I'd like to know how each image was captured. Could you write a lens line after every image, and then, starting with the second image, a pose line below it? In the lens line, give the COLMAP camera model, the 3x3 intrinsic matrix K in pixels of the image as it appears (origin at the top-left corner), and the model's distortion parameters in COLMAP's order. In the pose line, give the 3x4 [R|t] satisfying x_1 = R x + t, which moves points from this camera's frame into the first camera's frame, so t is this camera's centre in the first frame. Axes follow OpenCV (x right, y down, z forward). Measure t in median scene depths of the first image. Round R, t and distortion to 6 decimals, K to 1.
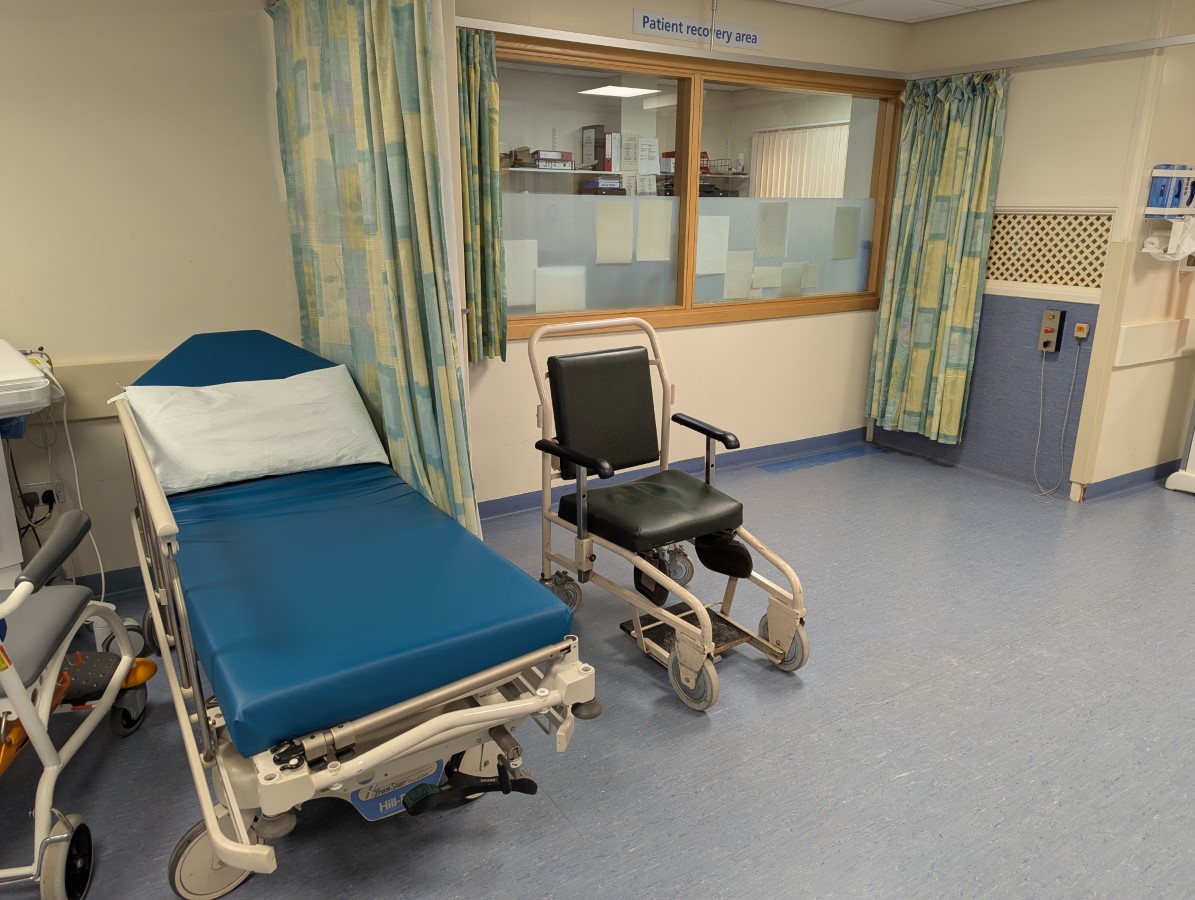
lens RADIAL K [[845.8, 0, 604.2], [0, 845.8, 441.6], [0, 0, 1]] dist [0.060209, -0.033395]
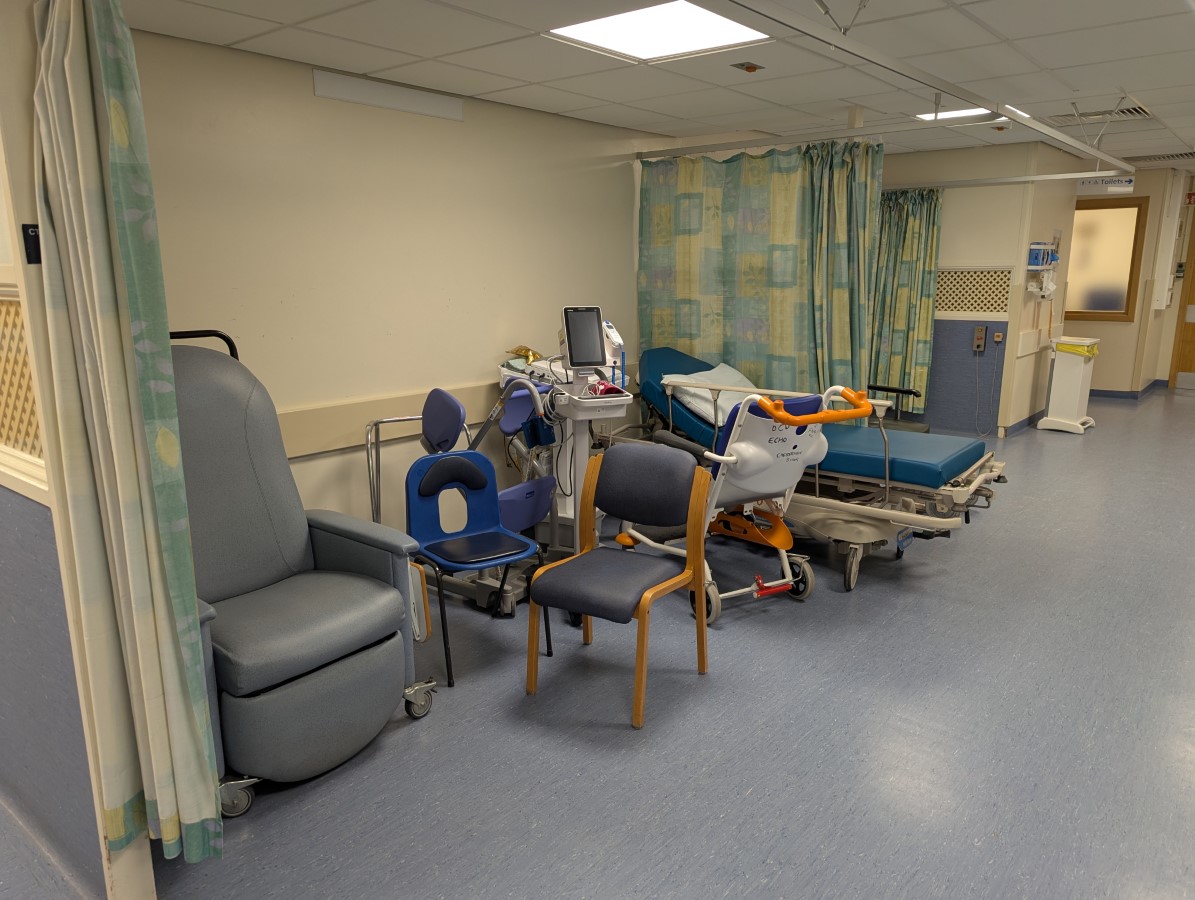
lens RADIAL K [[845.8, 0, 588.5], [0, 845.8, 457.6], [0, 0, 1]] dist [0.060209, -0.033395]
pose [[0.953729, -0.080830, 0.289598, -0.698300], [0.095843, 0.994670, -0.038016, 0.091596], [-0.284982, 0.064013, 0.956393, -0.367262]]
